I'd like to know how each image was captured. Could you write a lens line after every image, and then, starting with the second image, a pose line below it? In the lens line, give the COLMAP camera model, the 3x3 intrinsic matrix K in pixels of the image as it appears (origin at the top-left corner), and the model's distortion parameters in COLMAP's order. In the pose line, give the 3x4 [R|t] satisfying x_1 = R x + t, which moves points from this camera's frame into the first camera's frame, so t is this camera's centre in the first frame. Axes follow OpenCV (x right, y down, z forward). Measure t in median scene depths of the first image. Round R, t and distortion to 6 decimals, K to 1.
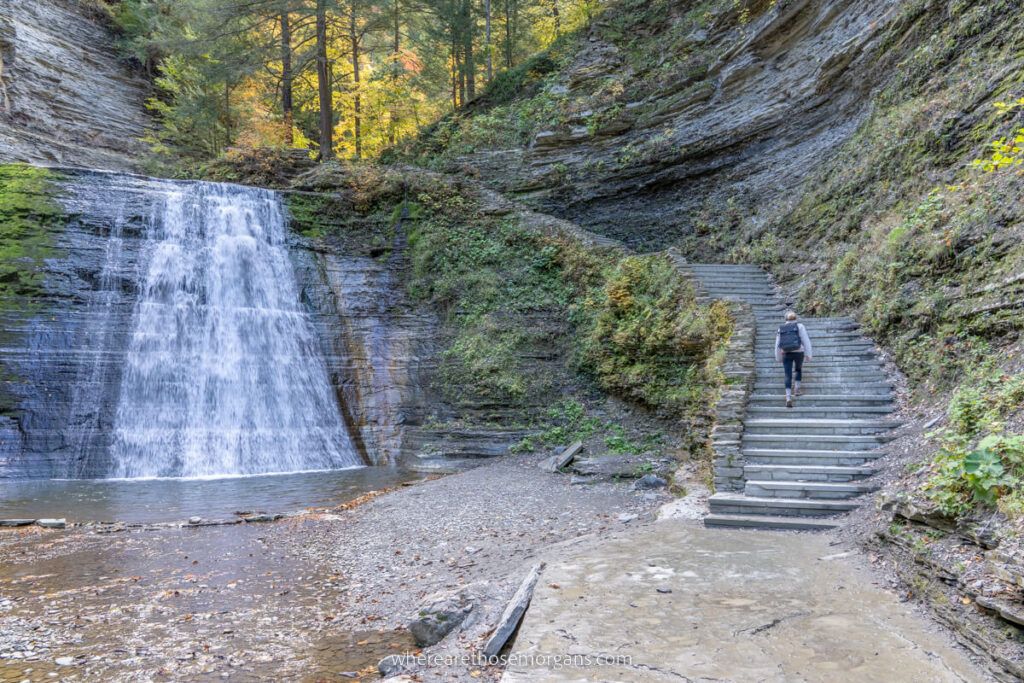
lens RADIAL K [[963.0, 0, 511.0], [0, 963.0, 364.8], [0, 0, 1]] dist [0.009840, 0.118250]
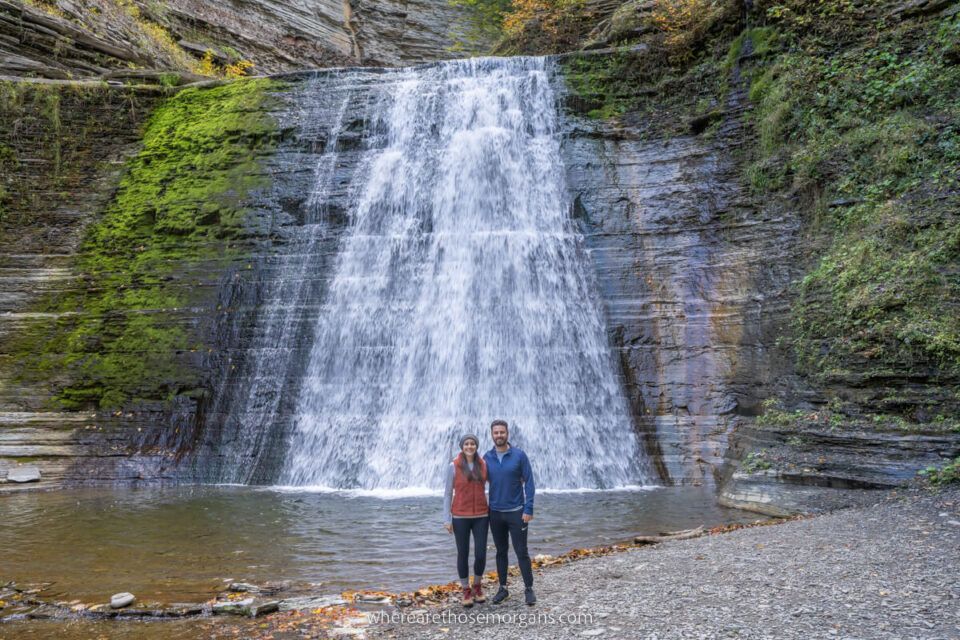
lens RADIAL K [[902.8, 0, 479.1], [0, 902.8, 341.8], [0, 0, 1]] dist [0.009840, 0.118250]
pose [[0.817568, -0.028833, -0.575110, 0.071574], [0.024638, 0.999583, -0.015088, 0.024357], [0.575305, -0.001834, 0.817937, 0.487104]]
